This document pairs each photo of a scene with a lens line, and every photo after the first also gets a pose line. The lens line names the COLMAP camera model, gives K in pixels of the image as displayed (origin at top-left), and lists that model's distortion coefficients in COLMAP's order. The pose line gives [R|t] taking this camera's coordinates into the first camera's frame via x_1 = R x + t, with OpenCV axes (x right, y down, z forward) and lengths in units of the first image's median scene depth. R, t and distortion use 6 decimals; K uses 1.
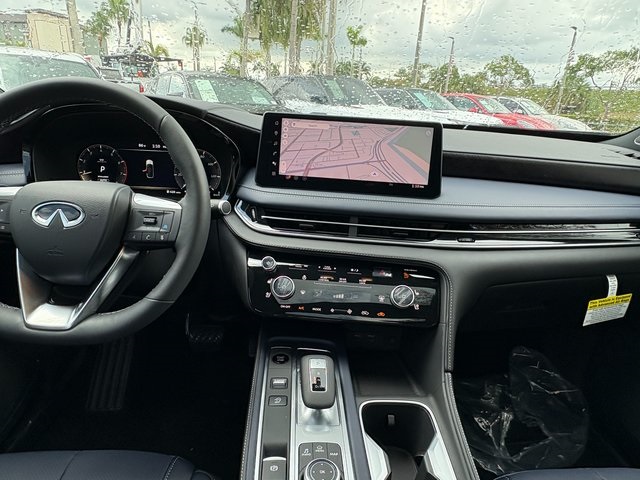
lens RADIAL K [[388.8, 0, 316.4], [0, 388.8, 238.0], [0, 0, 1]] dist [-0.006920, 0.004546]
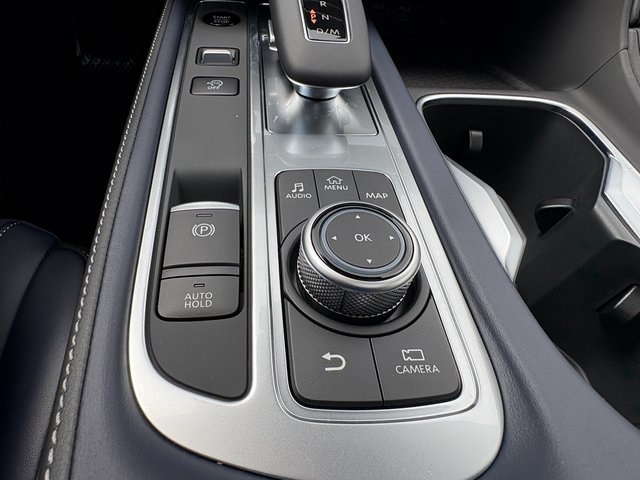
lens RADIAL K [[388.8, 0, 293.3], [0, 388.8, 239.4], [0, 0, 1]] dist [-0.006920, 0.004546]
pose [[0.998749, -0.006465, 0.049594, -0.033332], [-0.019554, 0.862201, 0.506190, 0.290449], [-0.046033, -0.506526, 0.860995, 0.477290]]
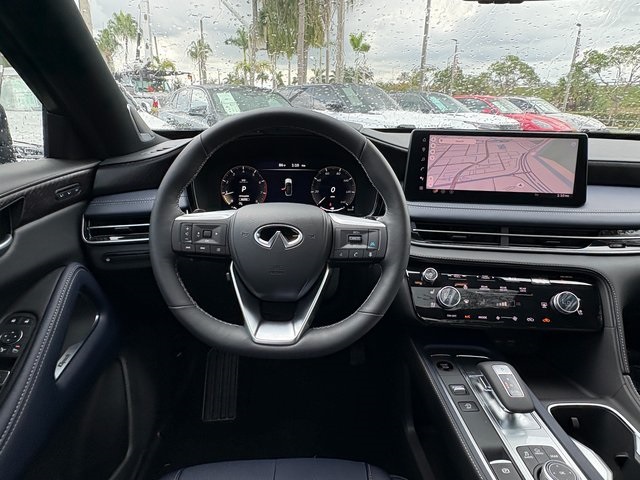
lens RADIAL K [[388.8, 0, 316.6], [0, 388.8, 238.0], [0, 0, 1]] dist [-0.006920, 0.004546]
pose [[0.999281, -0.033340, -0.018037, -0.389772], [0.033049, 0.999323, -0.016167, -0.025090], [0.018564, 0.015559, 0.999707, -0.047413]]
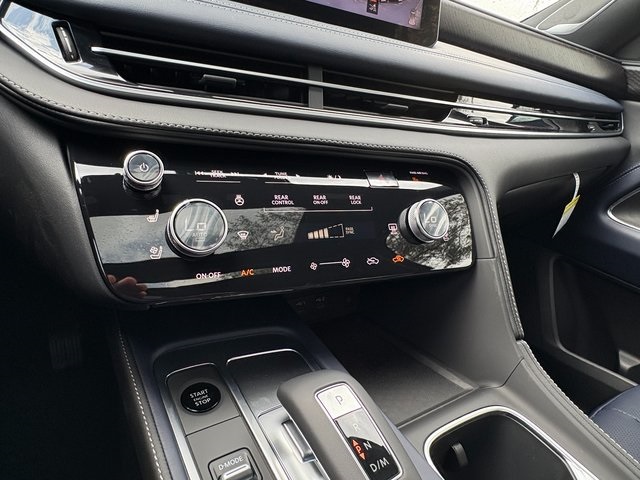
lens RADIAL K [[388.8, 0, 302.7], [0, 388.8, 241.2], [0, 0, 1]] dist [-0.006920, 0.004546]
pose [[0.872942, -0.126776, 0.471063, -0.166494], [0.056856, 0.985501, 0.159863, 0.078977], [-0.484500, -0.112768, 0.867493, 0.575324]]
